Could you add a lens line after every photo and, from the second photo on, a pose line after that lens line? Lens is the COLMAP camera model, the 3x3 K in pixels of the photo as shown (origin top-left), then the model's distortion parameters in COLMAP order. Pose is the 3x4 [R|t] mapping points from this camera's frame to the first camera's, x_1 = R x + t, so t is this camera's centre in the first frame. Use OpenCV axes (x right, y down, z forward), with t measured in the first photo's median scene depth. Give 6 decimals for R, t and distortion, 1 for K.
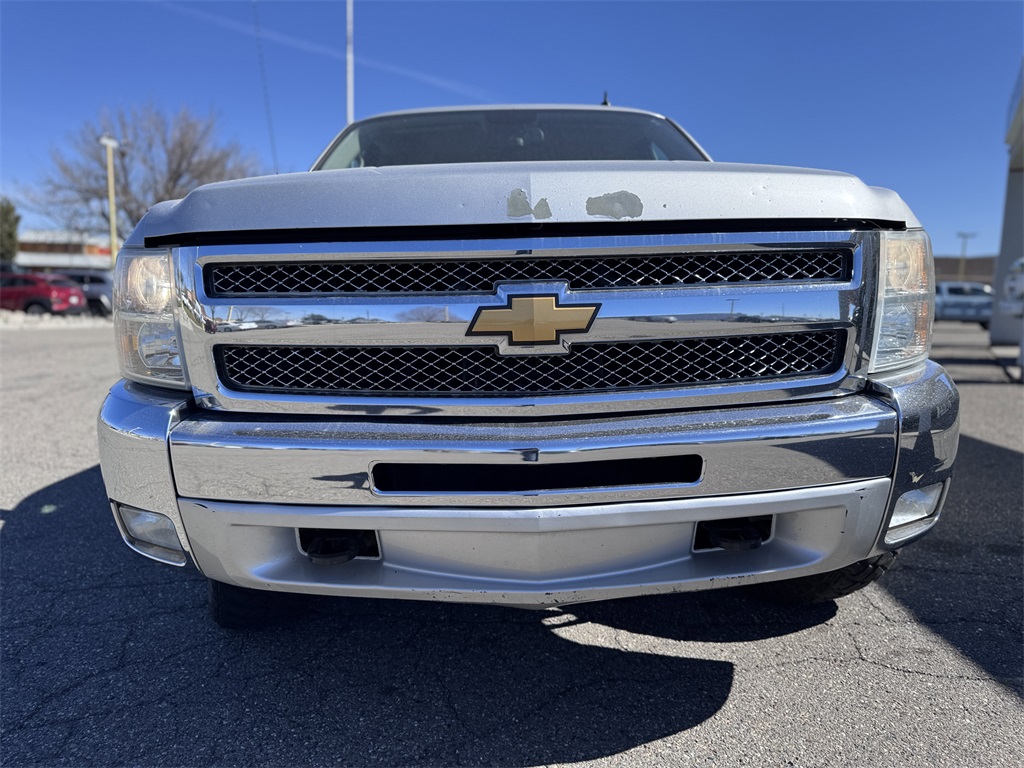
lens RADIAL K [[744.5, 0, 513.7], [0, 744.5, 391.2], [0, 0, 1]] dist [0.028990, -0.035560]
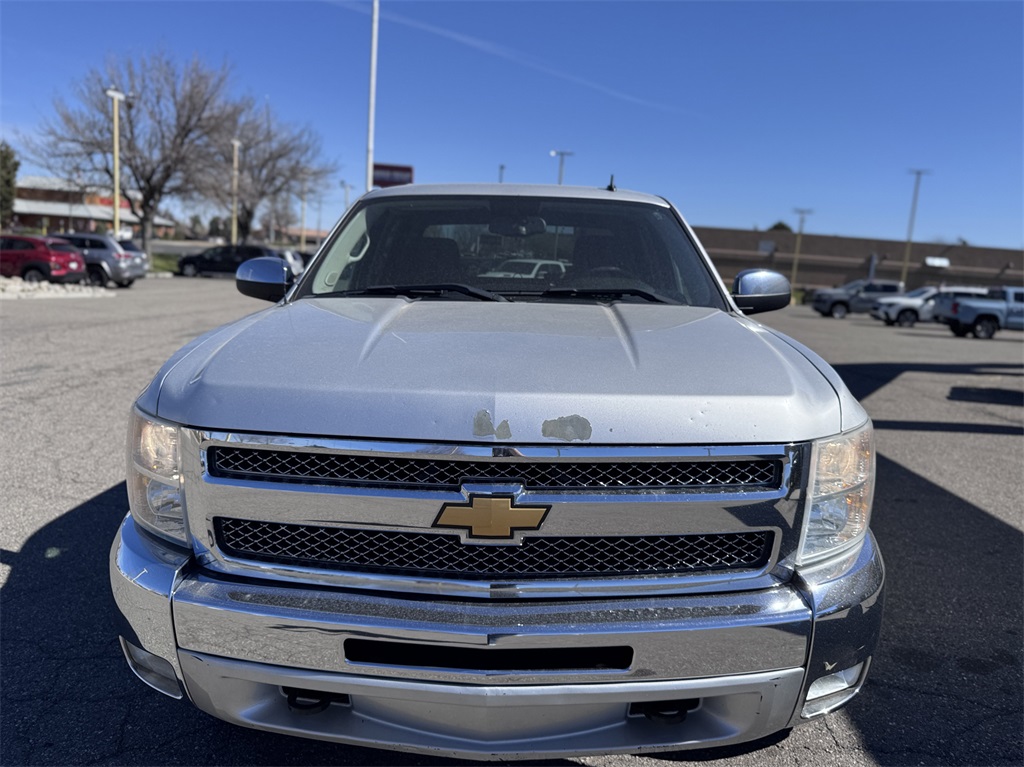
lens RADIAL K [[816.4, 0, 512.6], [0, 816.4, 384.6], [0, 0, 1]] dist [0.007158, -0.009844]
pose [[0.998255, 0.050273, -0.030970, 0.023408], [-0.049493, 0.998450, 0.025473, -0.088719], [0.032203, -0.023896, 0.999196, -0.064125]]
